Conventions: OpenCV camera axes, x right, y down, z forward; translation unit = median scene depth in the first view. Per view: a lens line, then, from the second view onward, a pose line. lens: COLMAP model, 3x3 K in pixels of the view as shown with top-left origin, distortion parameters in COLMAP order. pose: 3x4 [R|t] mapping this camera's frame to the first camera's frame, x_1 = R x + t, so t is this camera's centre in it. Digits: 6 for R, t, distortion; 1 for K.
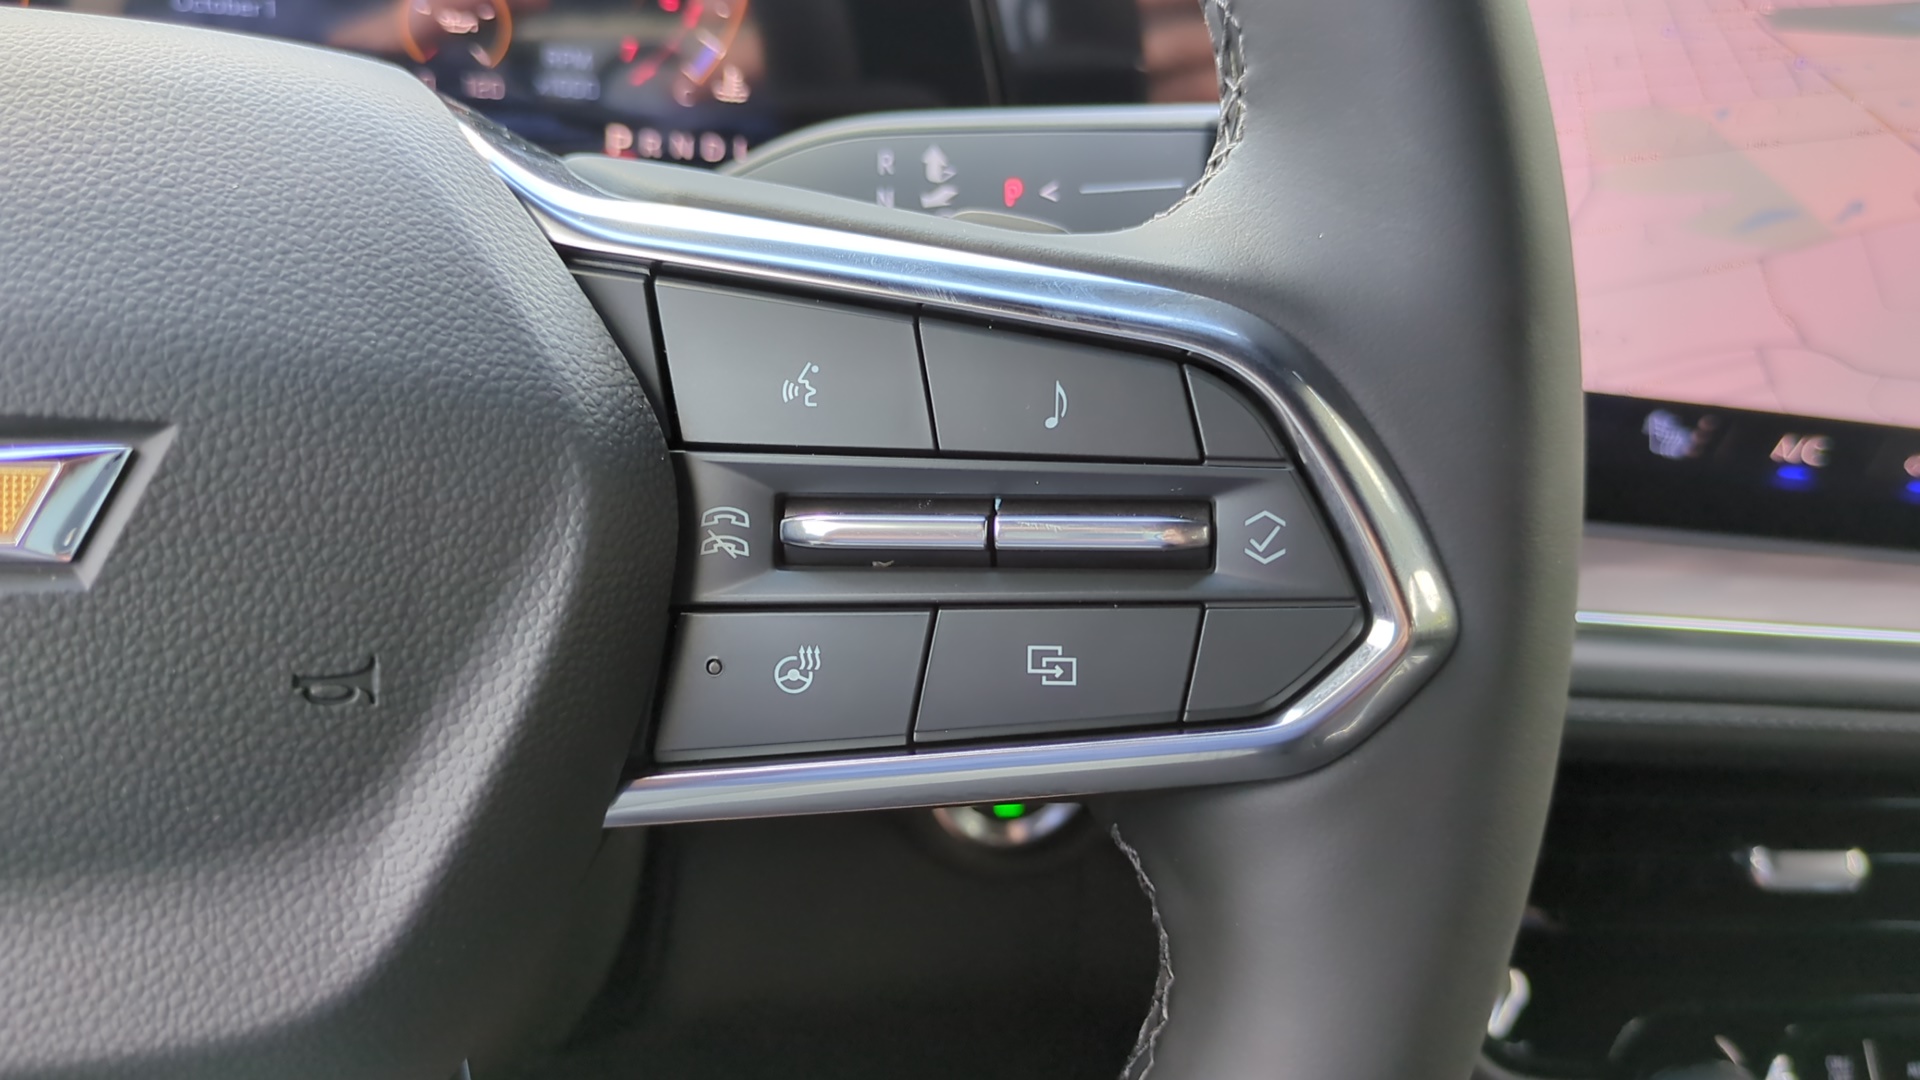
lens RADIAL K [[1548.8, 0, 960.0], [0, 1548.8, 540.0], [0, 0, 1]] dist [0.006202, -0.101675]
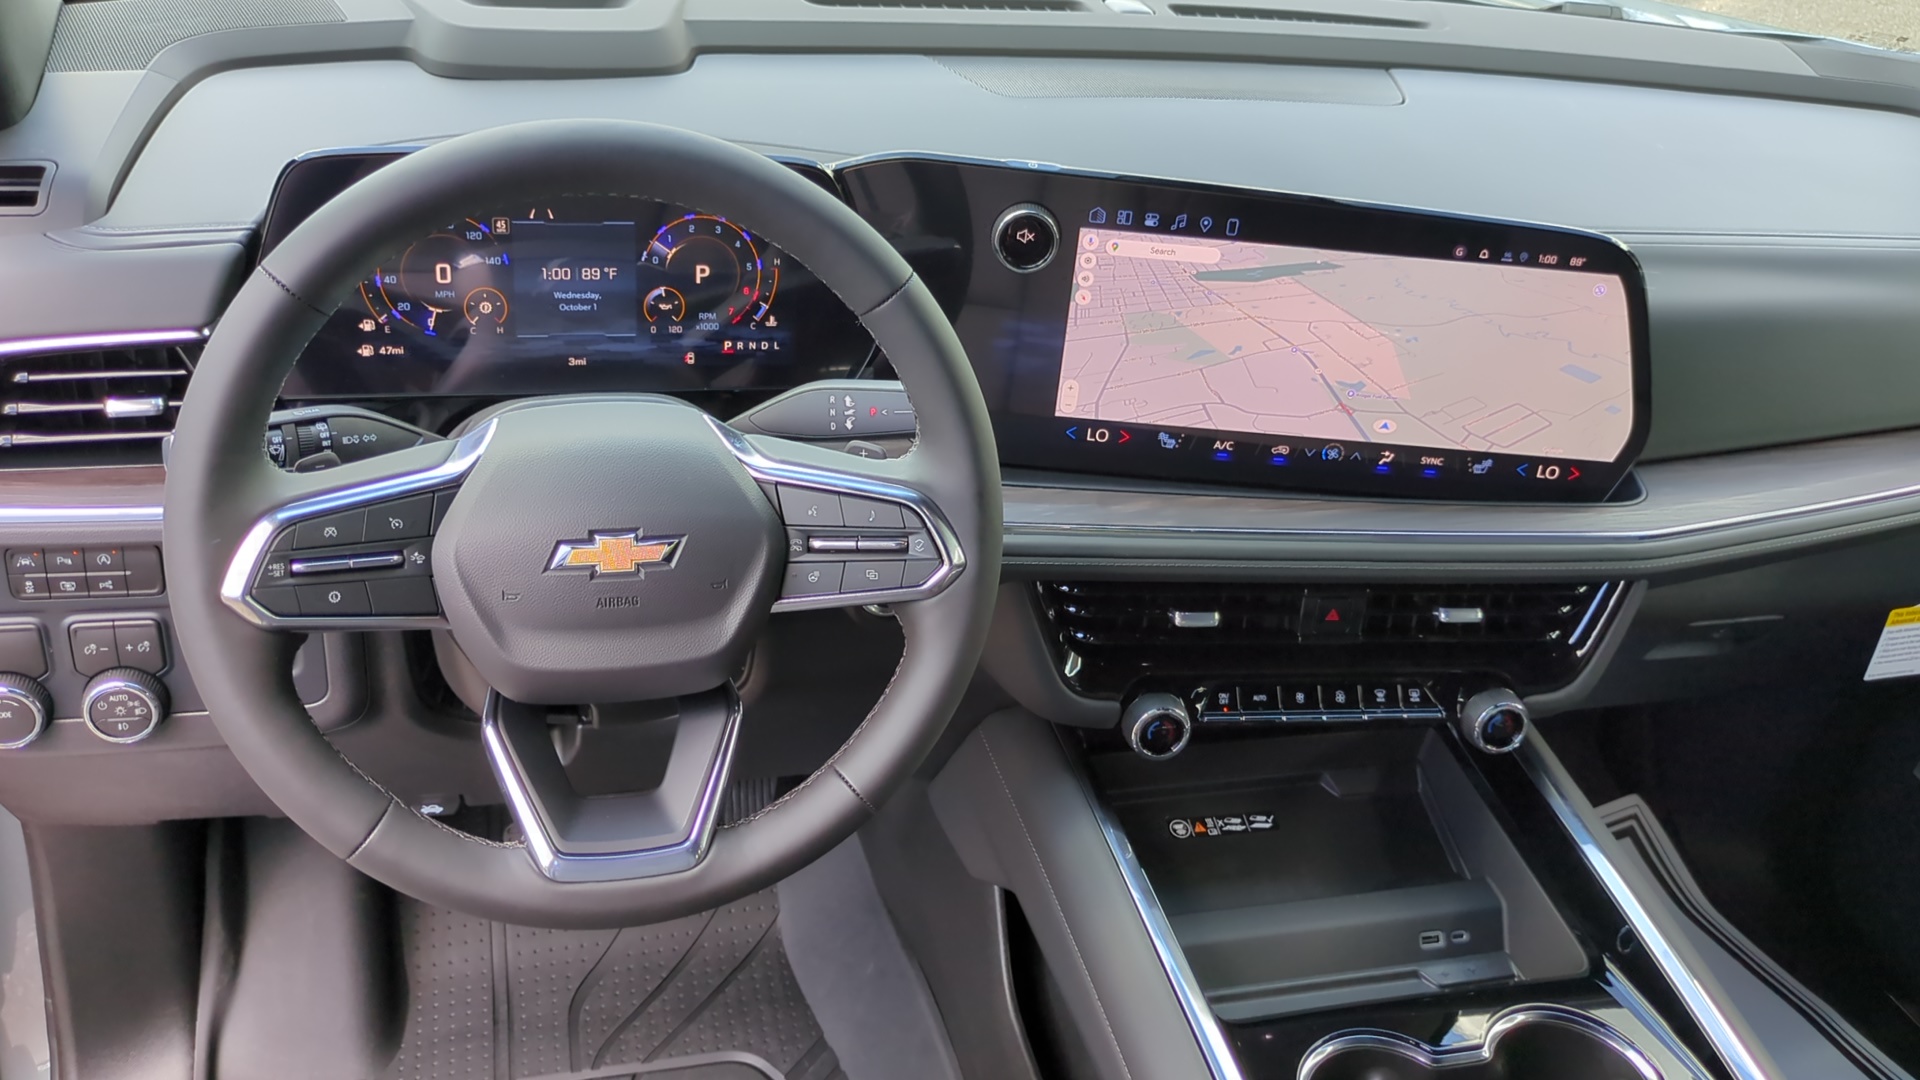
lens RADIAL K [[1548.8, 0, 960.0], [0, 1548.8, 540.0], [0, 0, 1]] dist [0.006202, -0.101675]
pose [[0.999658, -0.021685, 0.014607, 0.242208], [0.019386, 0.989617, 0.142415, -0.624129], [-0.017544, -0.142084, 0.989699, -3.275064]]
